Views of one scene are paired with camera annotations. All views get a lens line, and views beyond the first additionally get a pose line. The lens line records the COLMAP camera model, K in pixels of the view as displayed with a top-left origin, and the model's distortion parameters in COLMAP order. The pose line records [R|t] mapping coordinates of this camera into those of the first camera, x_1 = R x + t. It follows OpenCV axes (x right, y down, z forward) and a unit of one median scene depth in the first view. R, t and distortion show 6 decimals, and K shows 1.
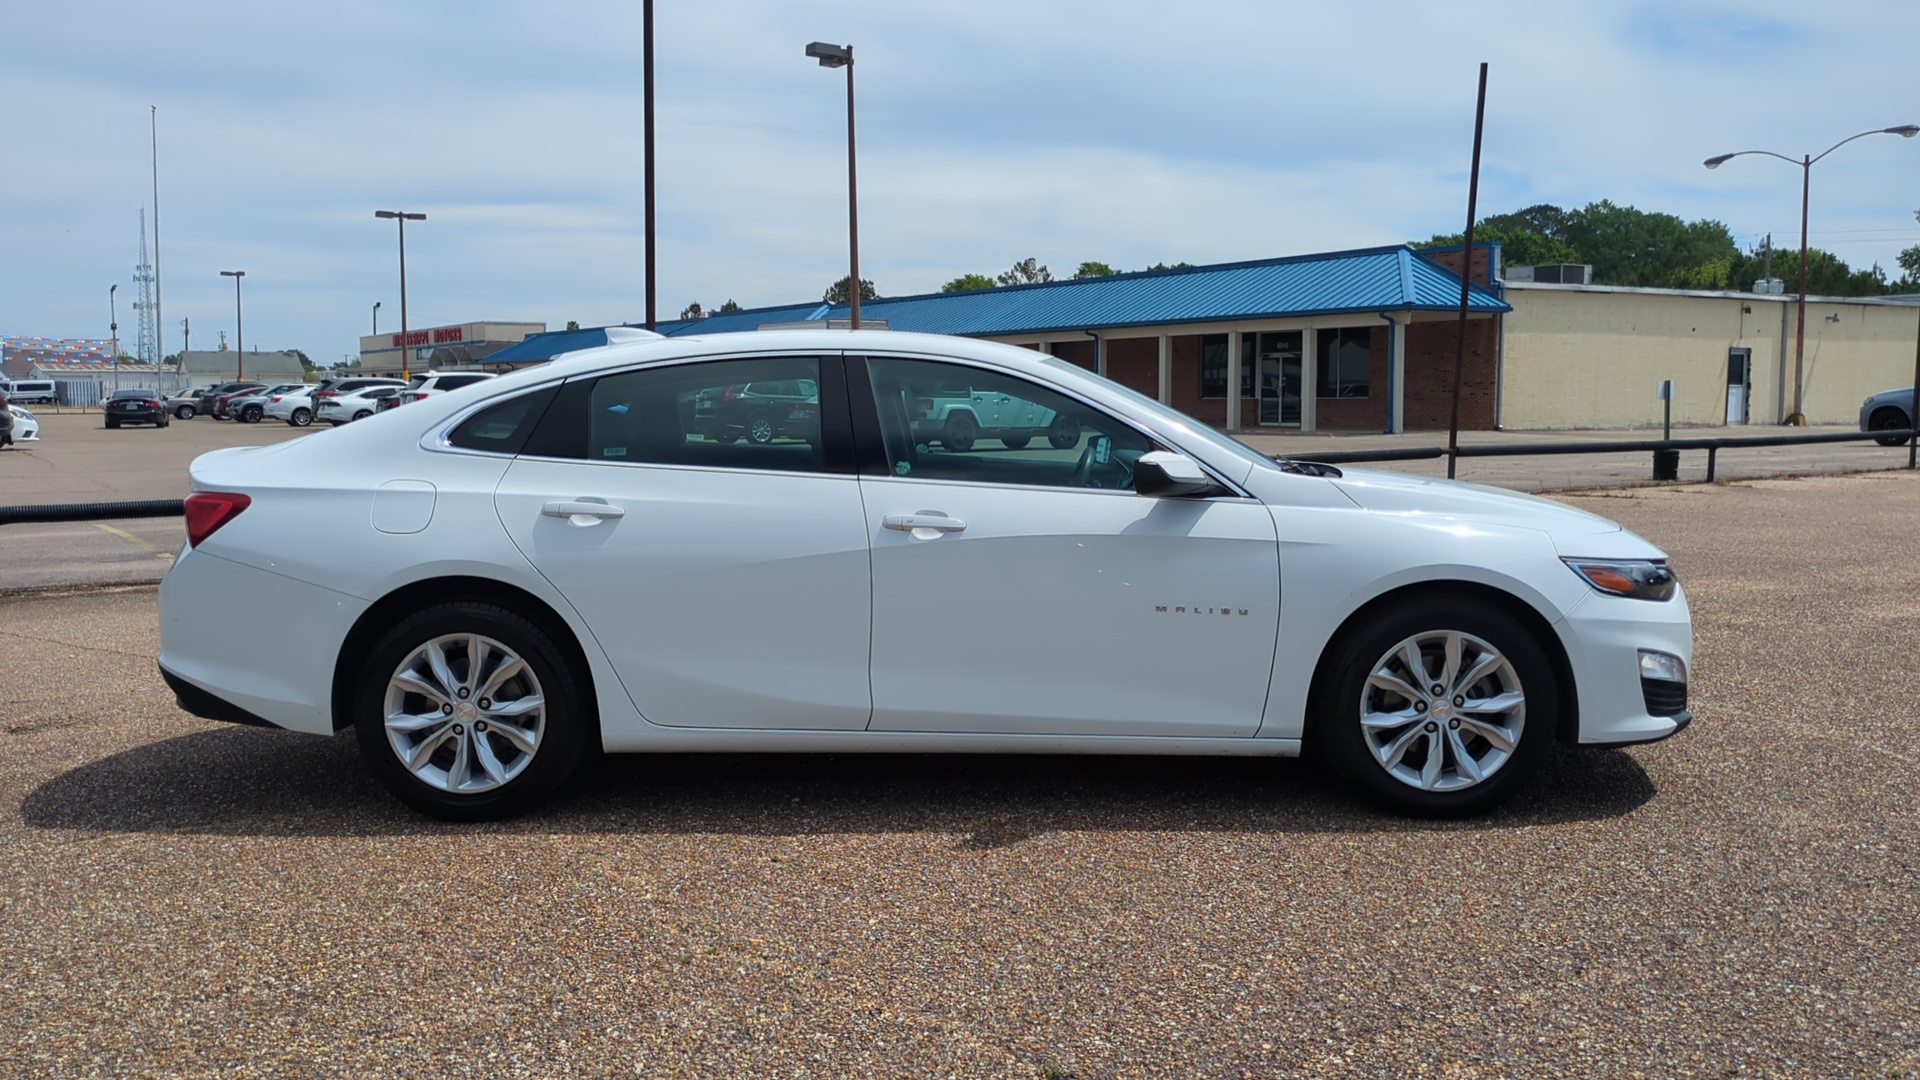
lens RADIAL K [[1633.9, 0, 960.0], [0, 1633.9, 540.0], [0, 0, 1]] dist [0.129578, -0.179084]
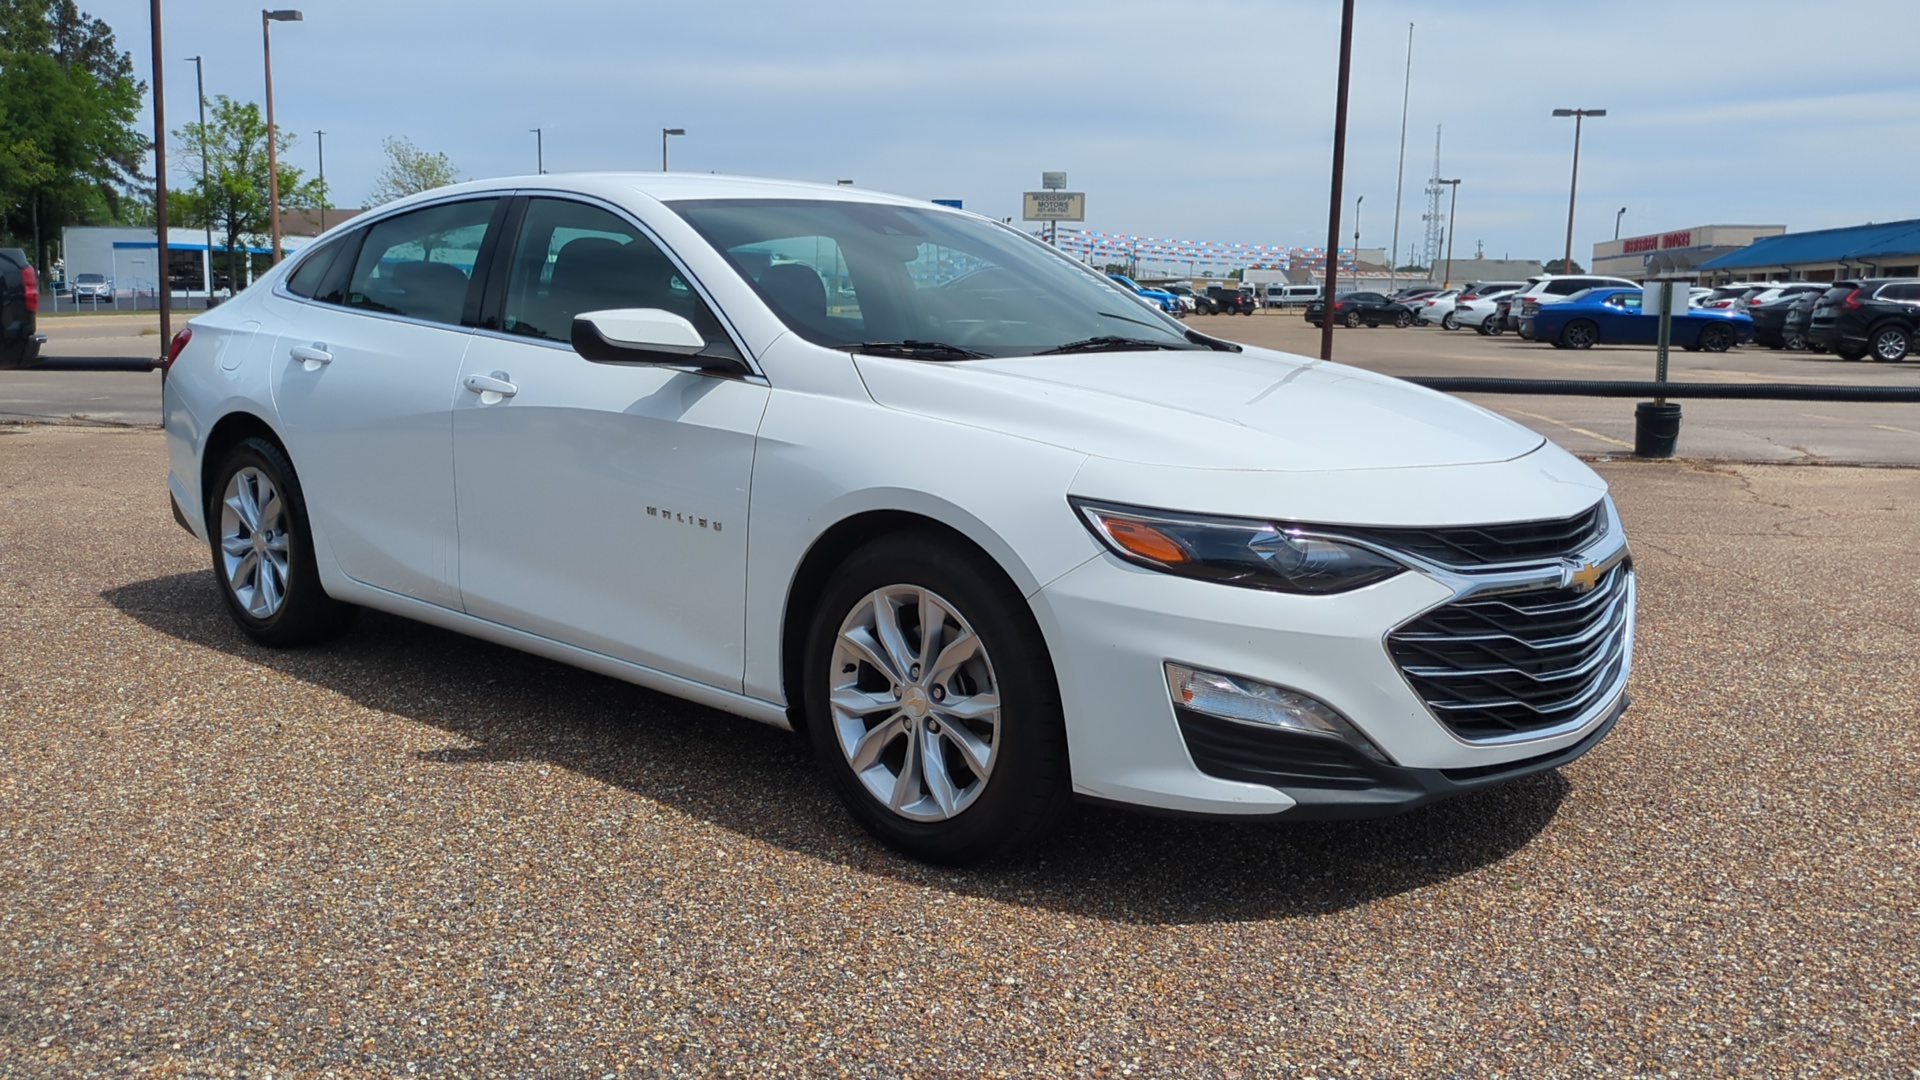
lens RADIAL K [[1662.5, 0, 962.4], [0, 1662.5, 532.3], [0, 0, 1]] dist [0.033537, -0.063829]
pose [[0.741083, 0.111357, -0.662115, 0.085797], [-0.079509, 0.993766, 0.078144, -0.002496], [0.666689, -0.005267, 0.745317, 0.057145]]
